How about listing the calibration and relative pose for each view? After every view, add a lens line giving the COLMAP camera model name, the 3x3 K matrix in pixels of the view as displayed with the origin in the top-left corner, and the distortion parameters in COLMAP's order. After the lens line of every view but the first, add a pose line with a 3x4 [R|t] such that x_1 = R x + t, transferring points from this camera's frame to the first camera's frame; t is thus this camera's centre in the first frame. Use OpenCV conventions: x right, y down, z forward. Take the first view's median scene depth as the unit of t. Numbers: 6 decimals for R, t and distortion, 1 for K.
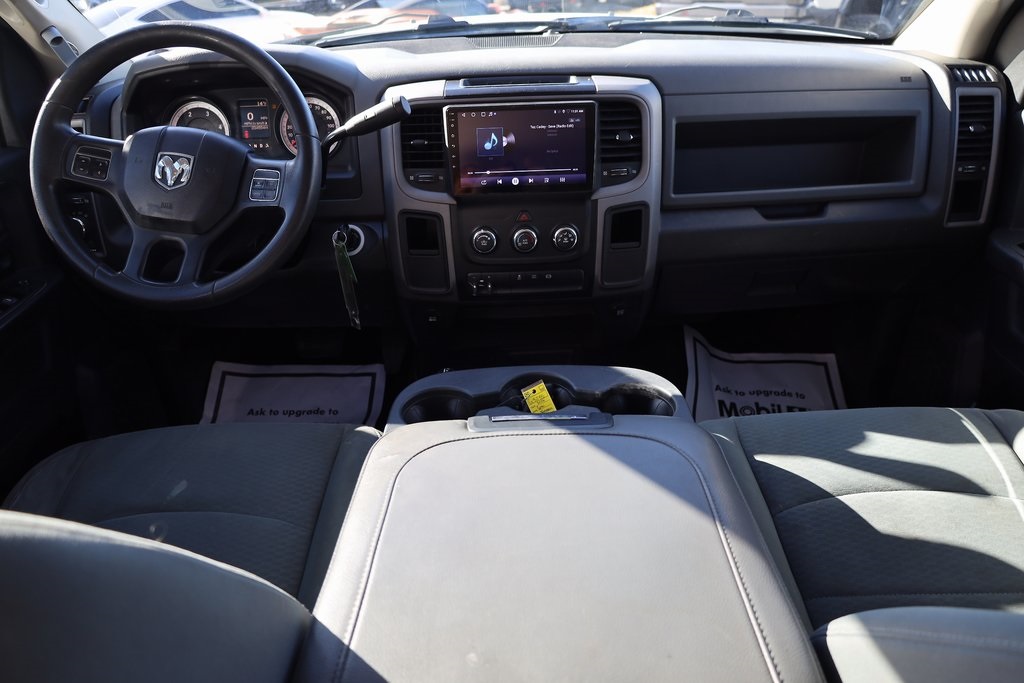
lens RADIAL K [[712.6, 0, 512.0], [0, 712.6, 341.5], [0, 0, 1]] dist [0.001620, -0.002328]
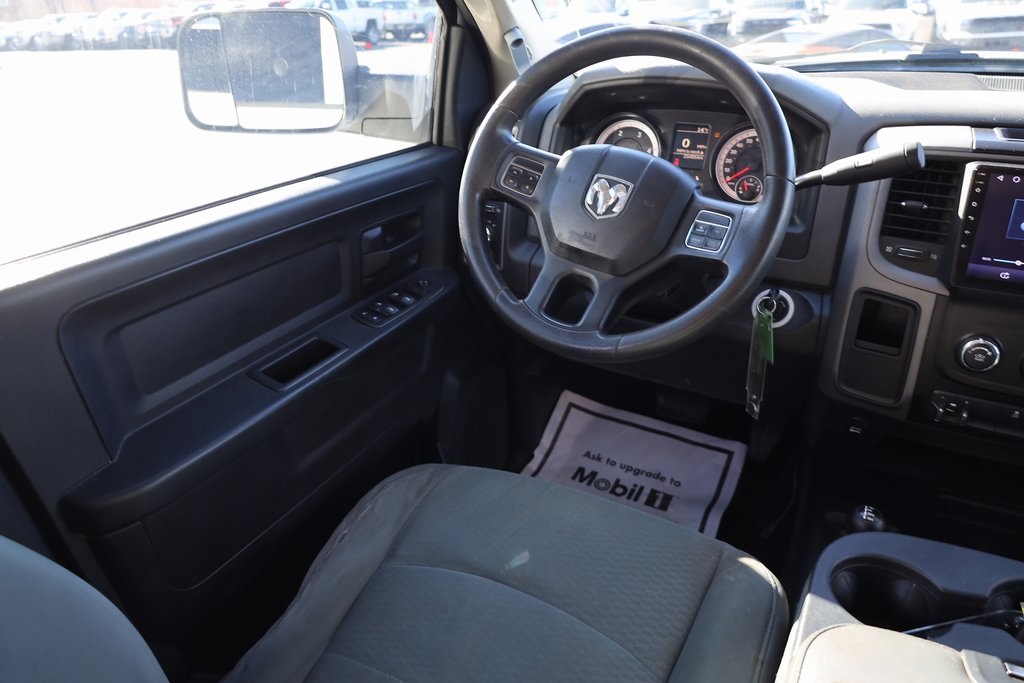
lens RADIAL K [[705.8, 0, 512.0], [0, 705.8, 341.5], [0, 0, 1]] dist [-0.004749, -0.000580]
pose [[0.880040, 0.230870, -0.415005, -0.166954], [-0.245305, 0.969259, 0.019023, -0.055507], [0.406639, 0.085061, 0.909620, 0.183903]]
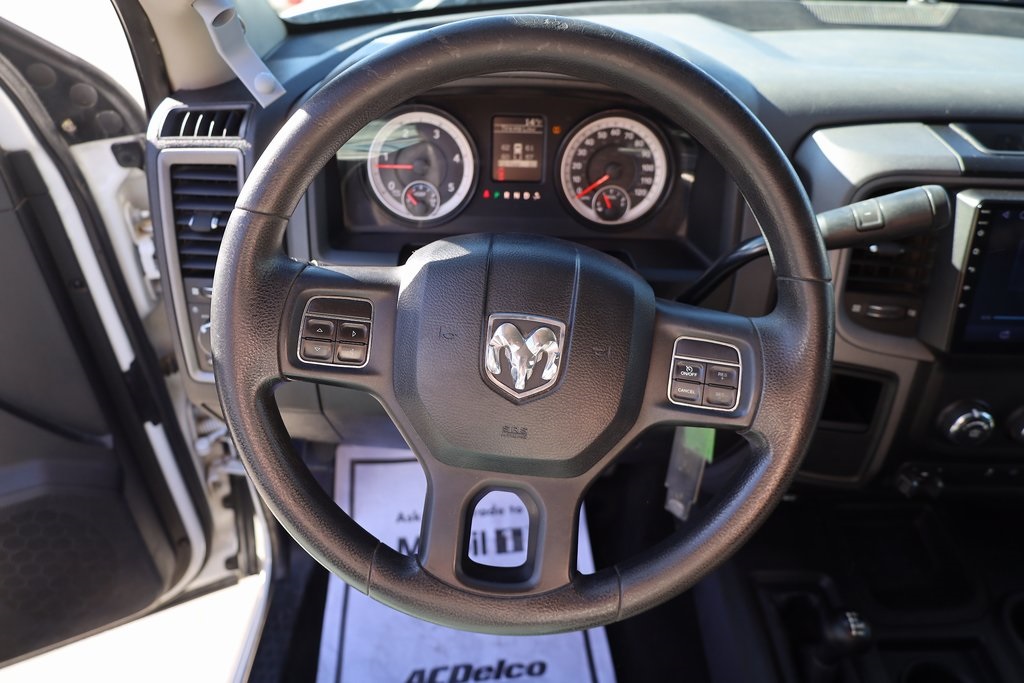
lens RADIAL K [[699.7, 0, 512.0], [0, 699.7, 341.5], [0, 0, 1]] dist [0.000691, -0.000822]
pose [[0.997815, 0.046226, 0.047216, -0.451690], [-0.052618, 0.988091, 0.144594, -0.280942], [-0.039969, -0.146763, 0.988364, 0.491928]]
